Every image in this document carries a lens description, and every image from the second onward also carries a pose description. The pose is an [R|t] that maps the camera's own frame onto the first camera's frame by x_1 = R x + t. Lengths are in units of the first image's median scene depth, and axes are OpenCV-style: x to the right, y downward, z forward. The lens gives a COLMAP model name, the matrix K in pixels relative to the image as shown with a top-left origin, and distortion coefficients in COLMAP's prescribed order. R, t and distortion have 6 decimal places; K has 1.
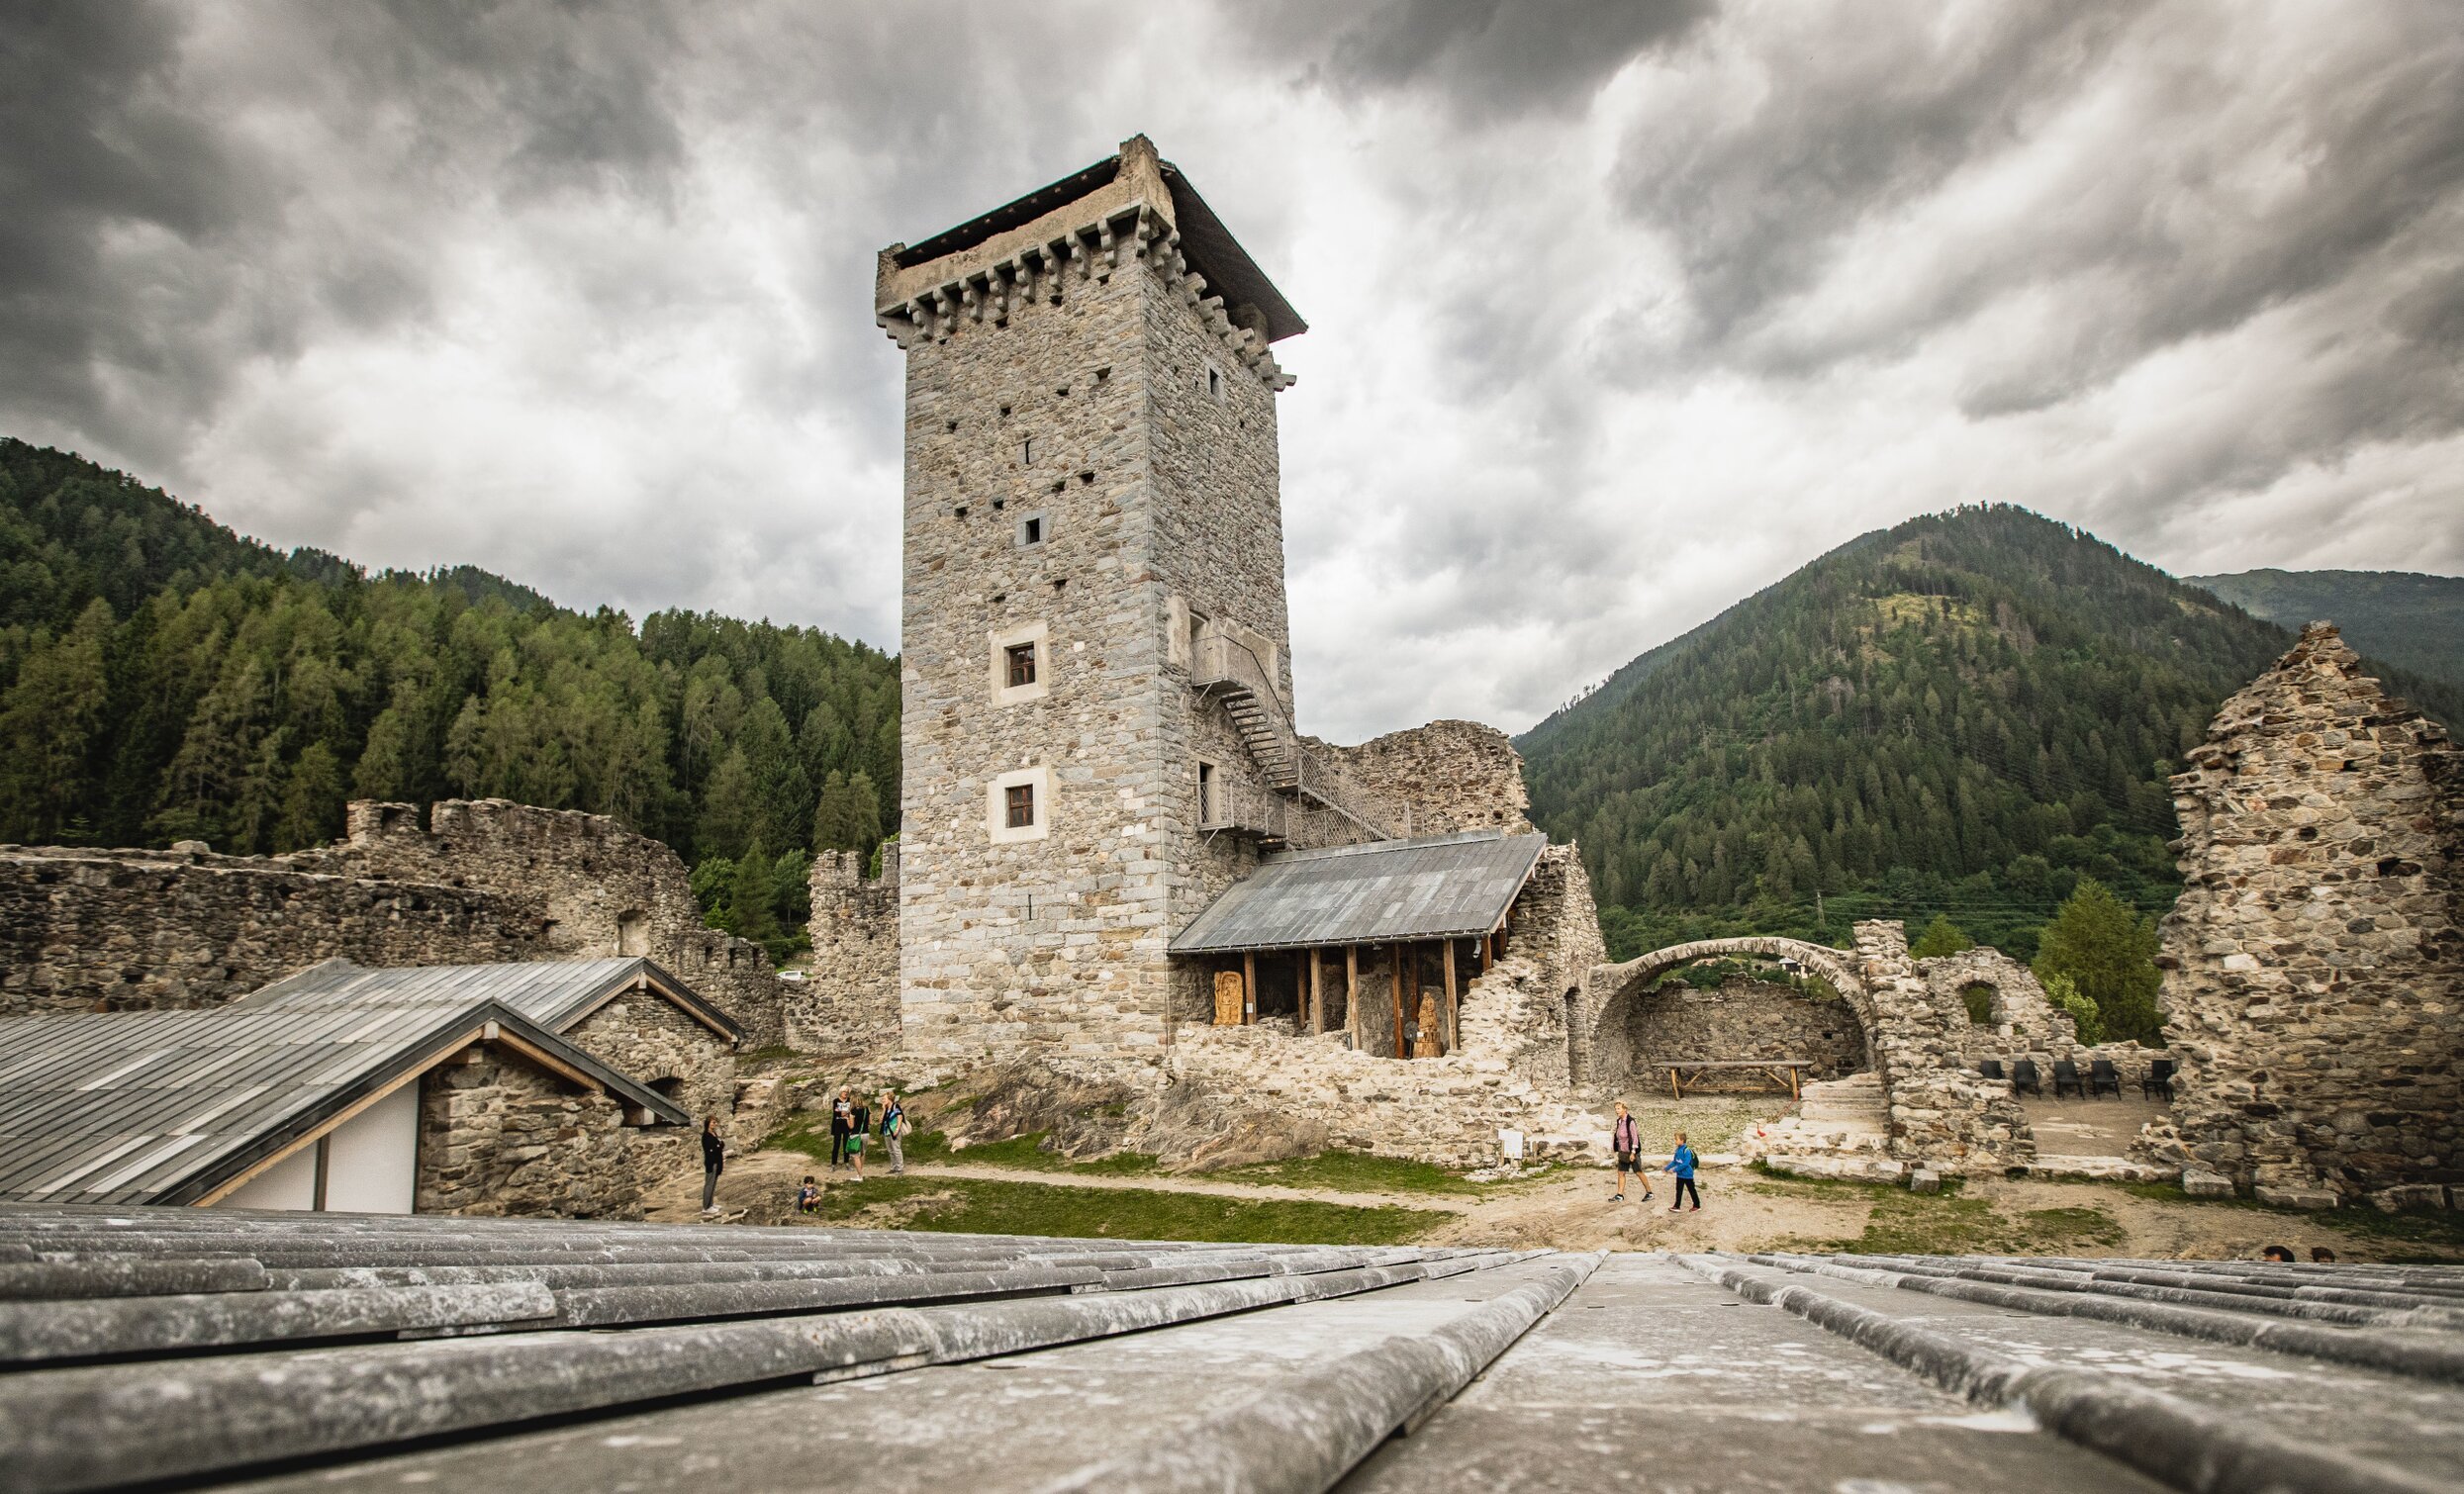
lens RADIAL K [[1155.7, 0, 1196.8], [0, 1155.7, 738.0], [0, 0, 1]] dist [-0.002575, 0.008287]
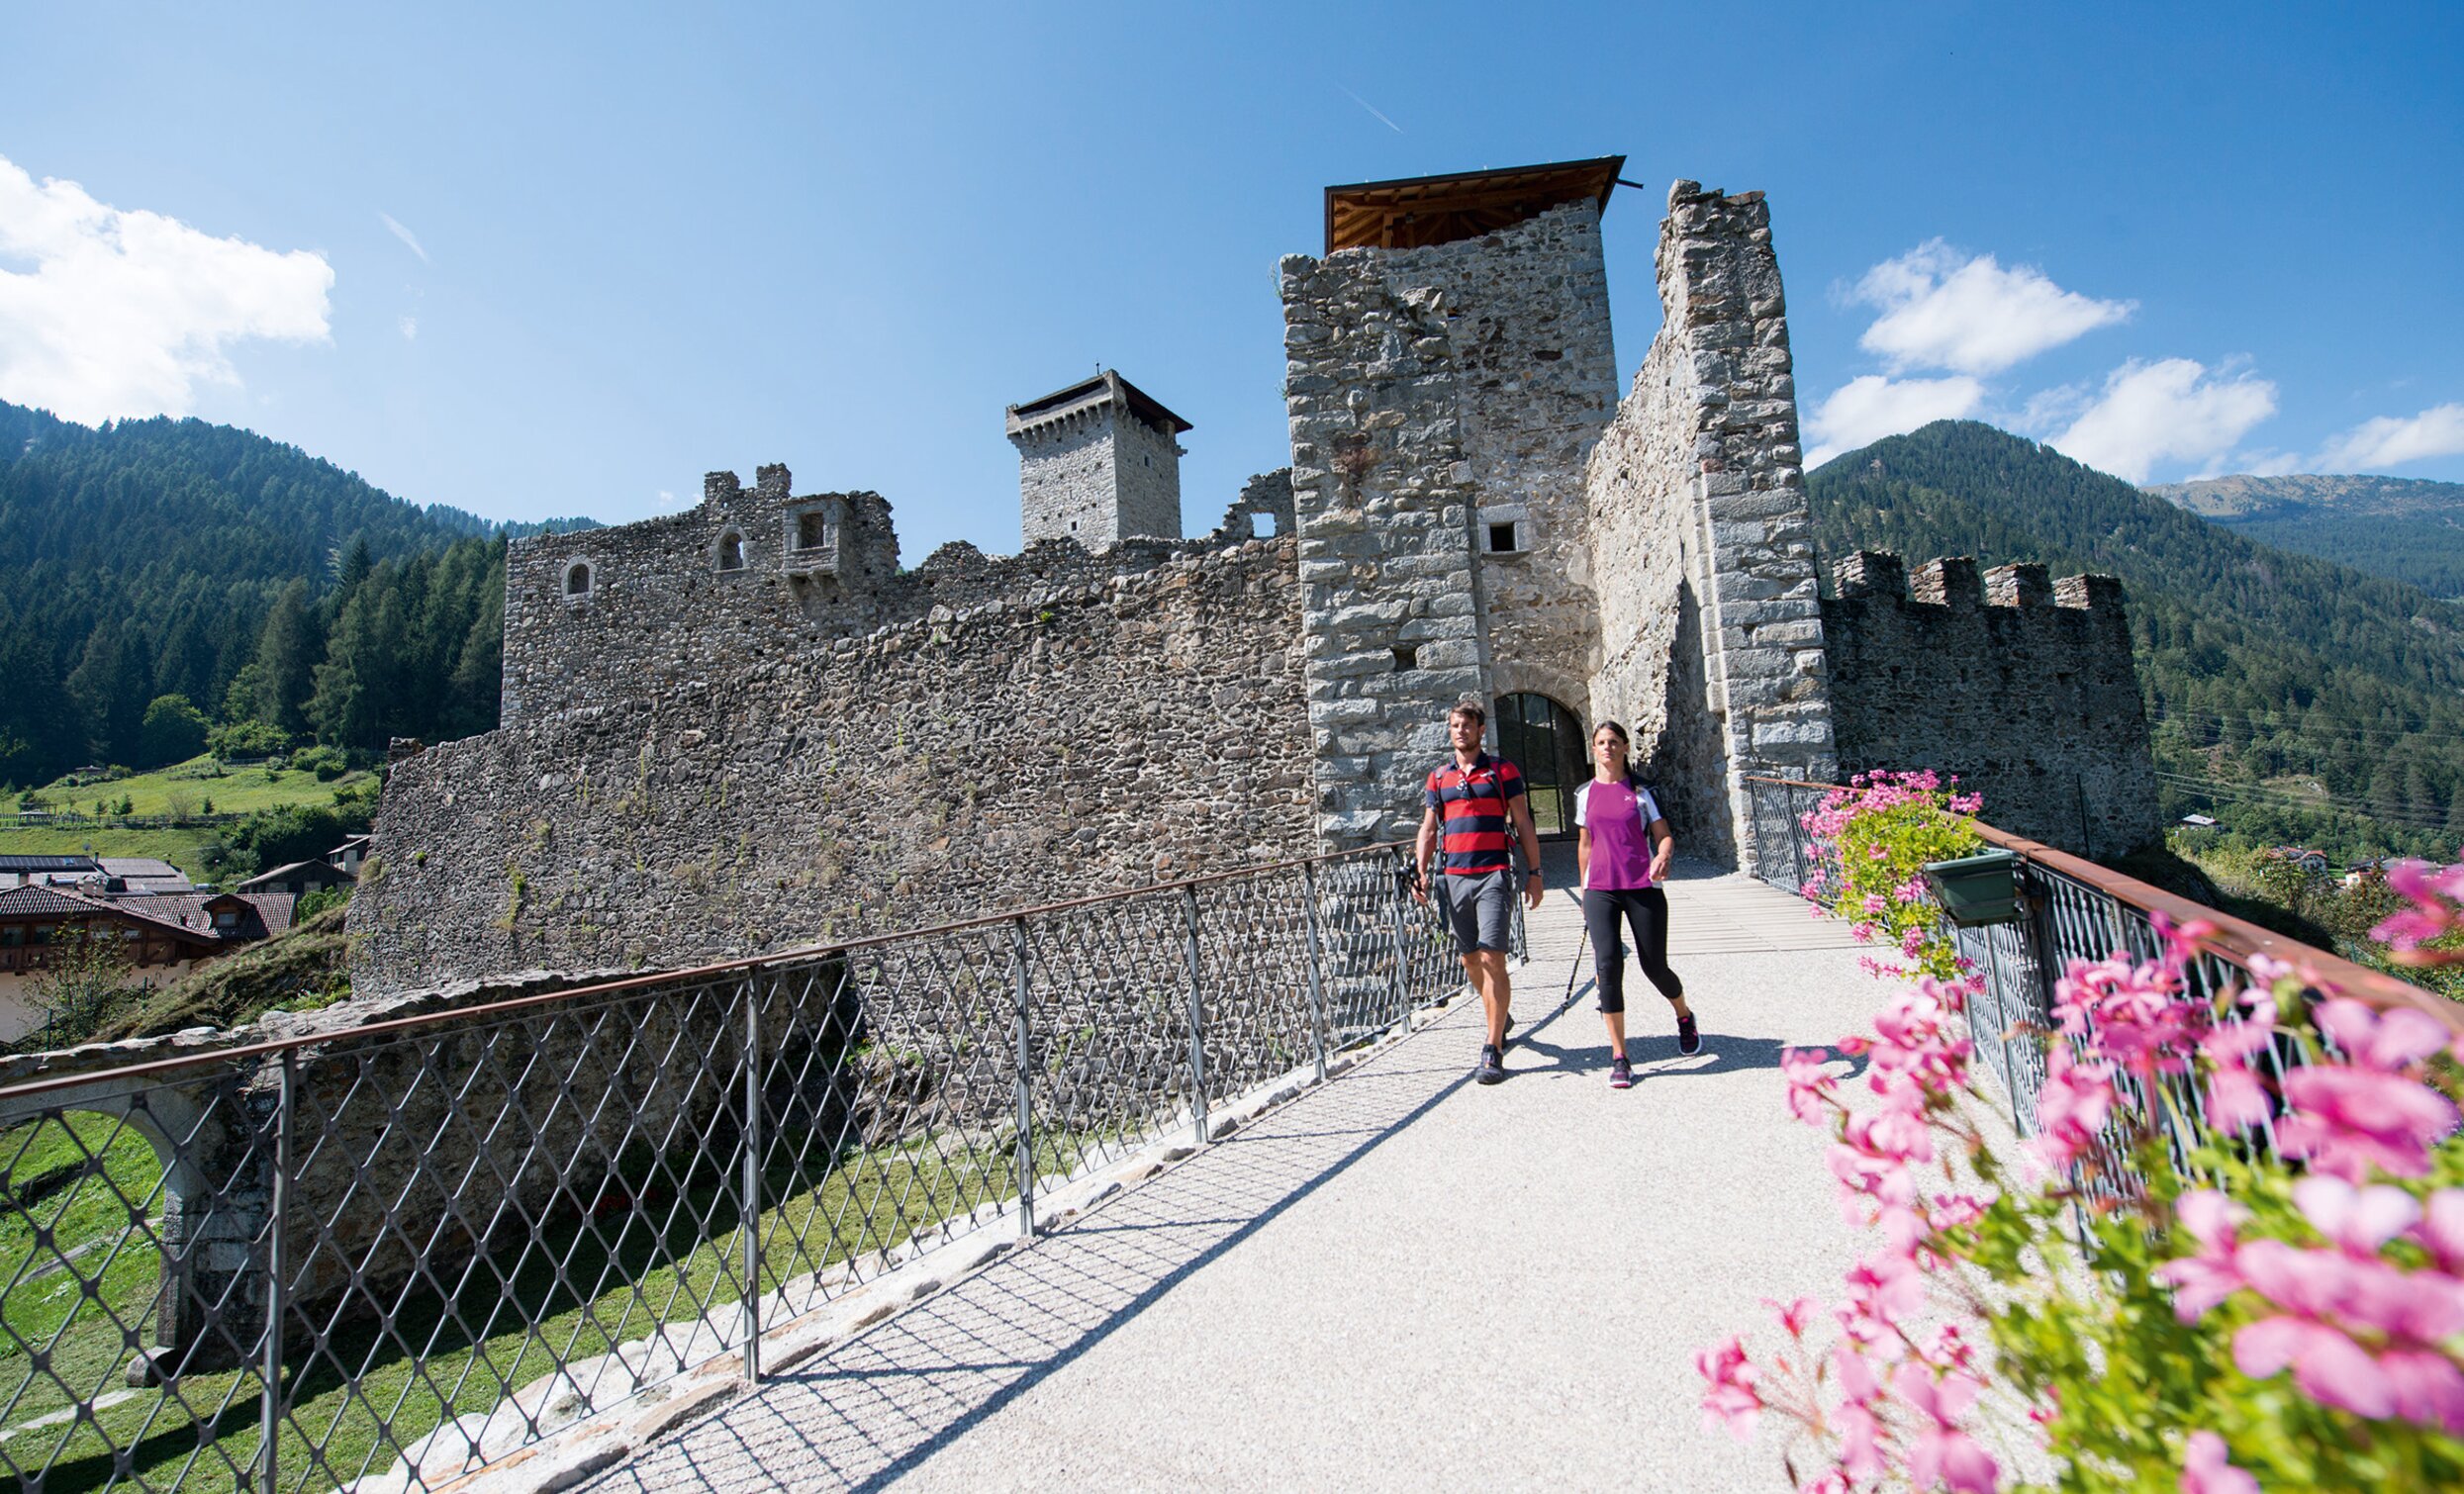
lens RADIAL K [[1032.6, 0, 1232.0], [0, 1032.6, 747.0], [0, 0, 1]] dist [-0.000208, 0.000012]
pose [[0.999706, -0.023987, 0.003617, 0.187603], [0.023579, 0.995892, 0.087430, 0.119220], [-0.005699, -0.087319, 0.996164, -1.336022]]
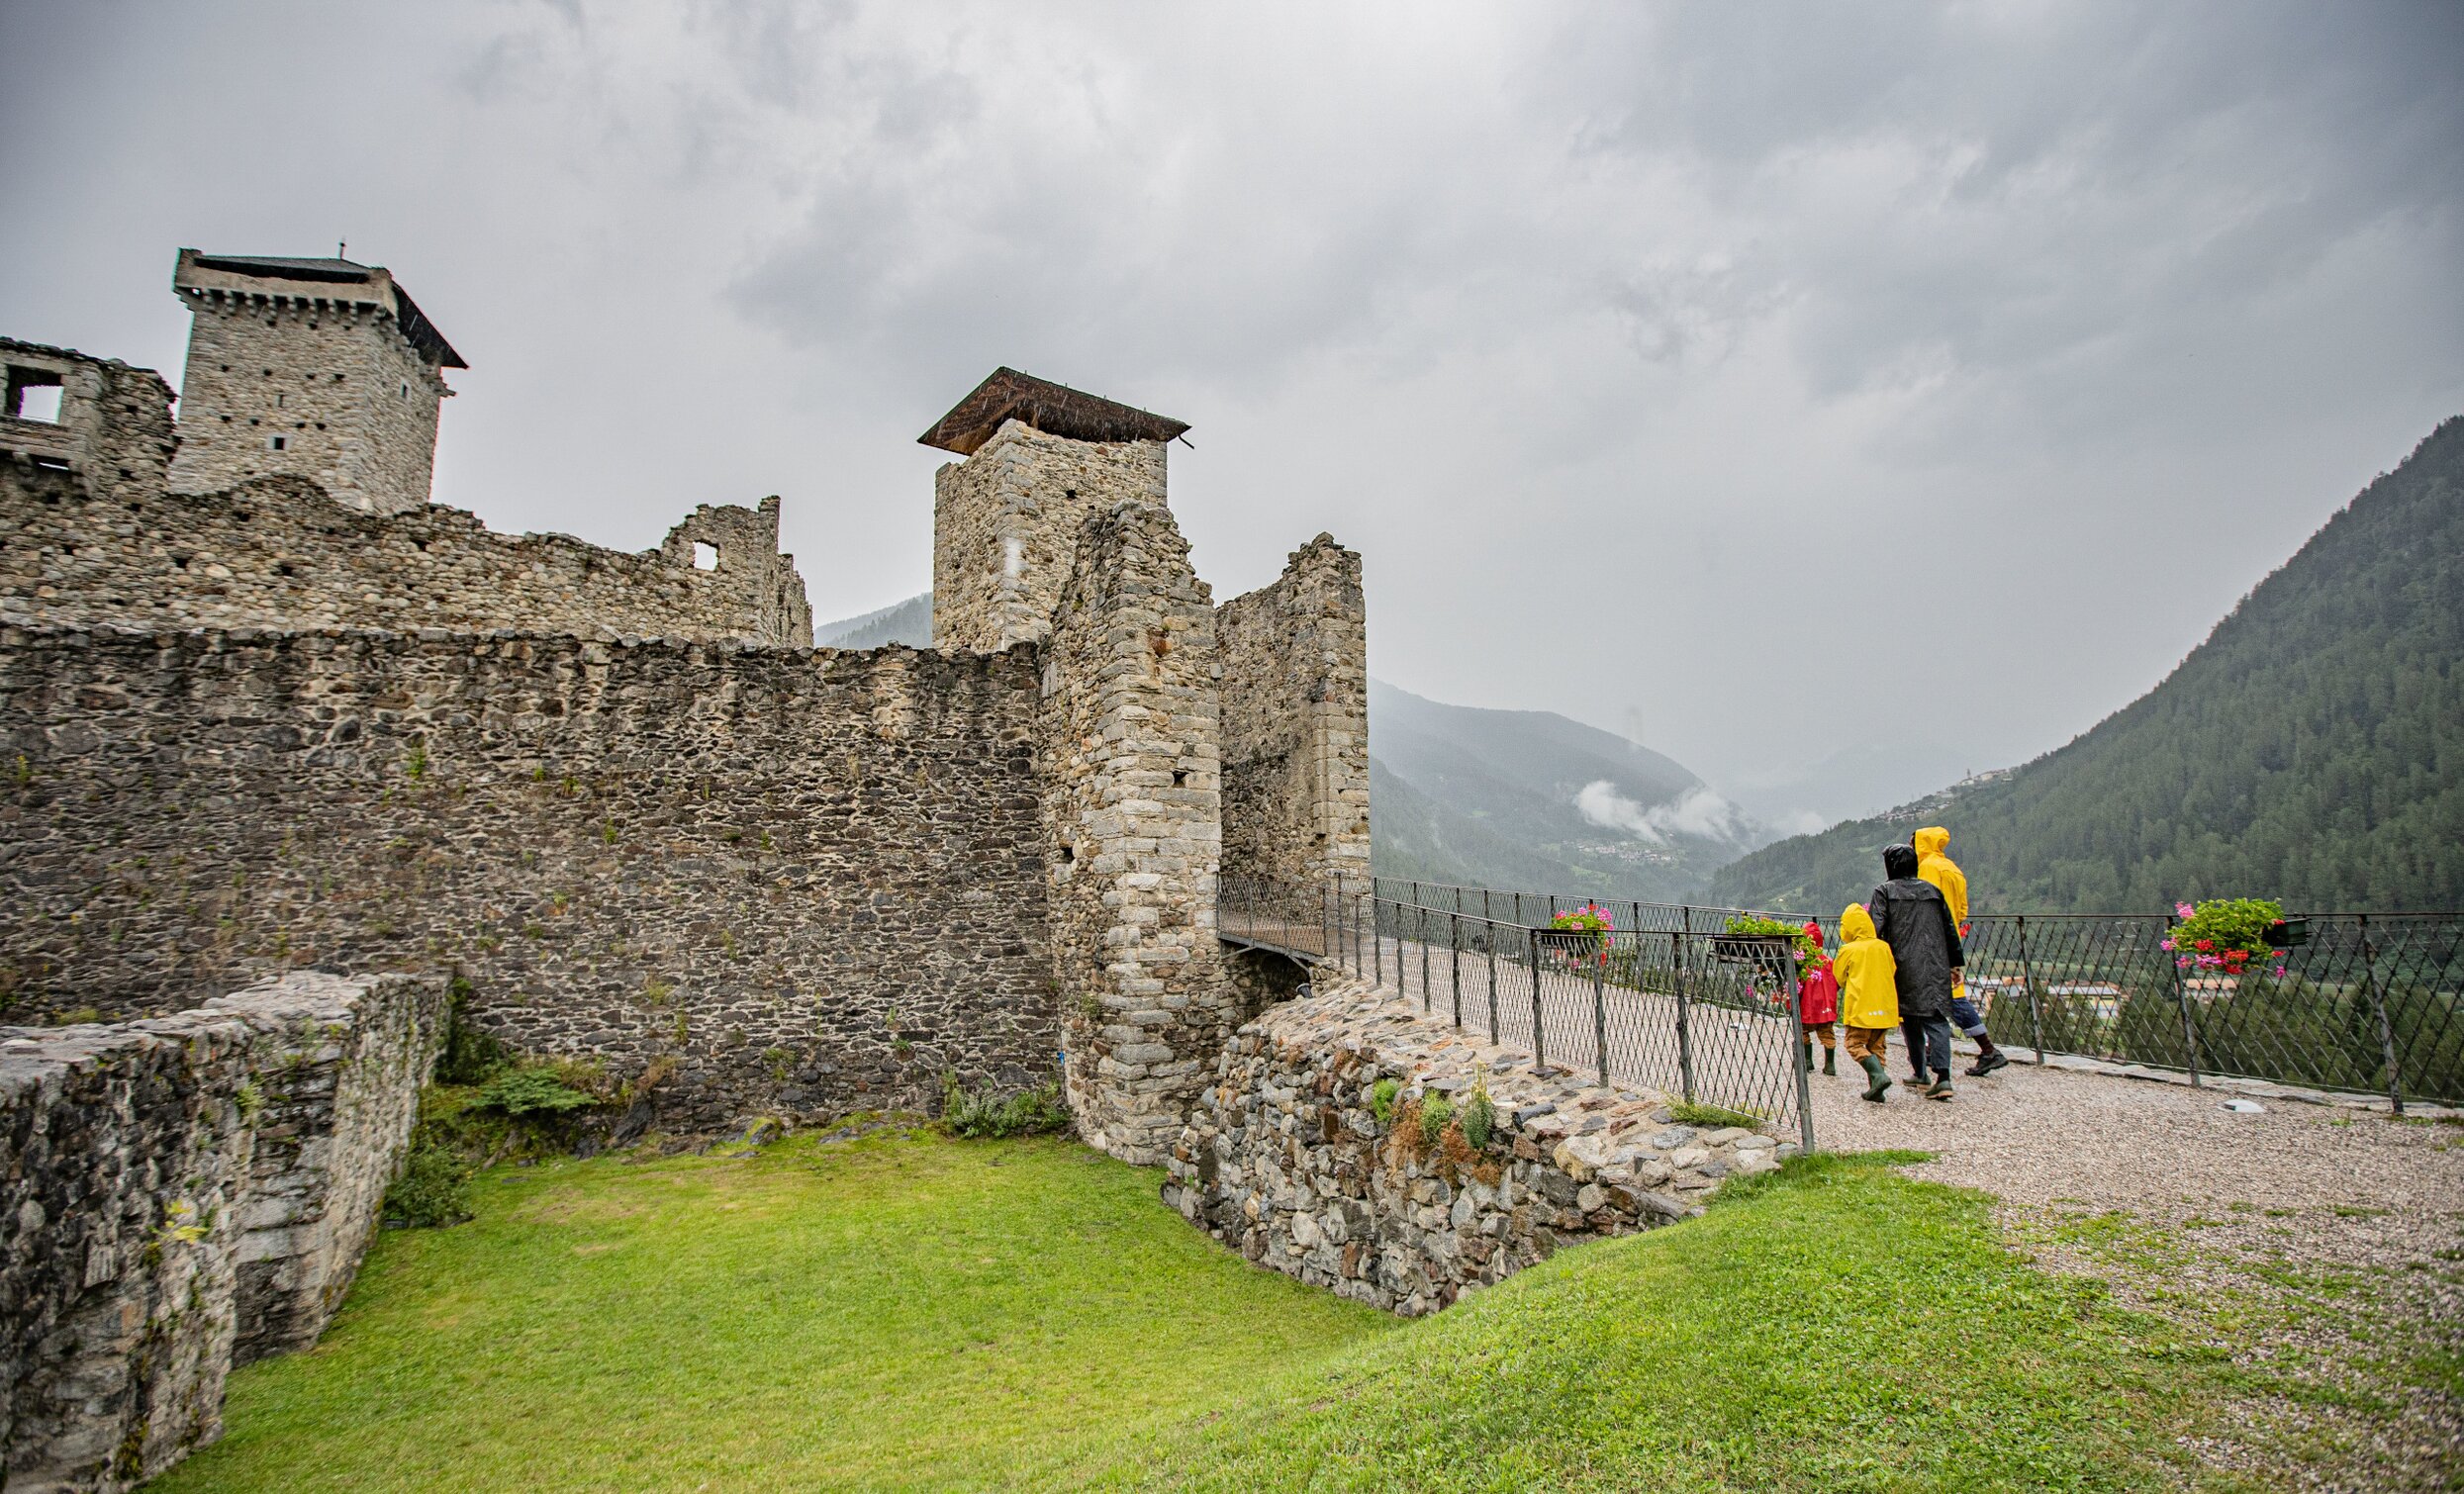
lens RADIAL K [[1155.7, 0, 1196.8], [0, 1155.7, 738.0], [0, 0, 1]] dist [-0.002575, 0.008287]
pose [[0.760078, 0.137951, 0.635020, -0.135484], [-0.157119, 0.987227, -0.026404, 0.114092], [-0.630551, -0.079705, 0.772044, -1.467582]]
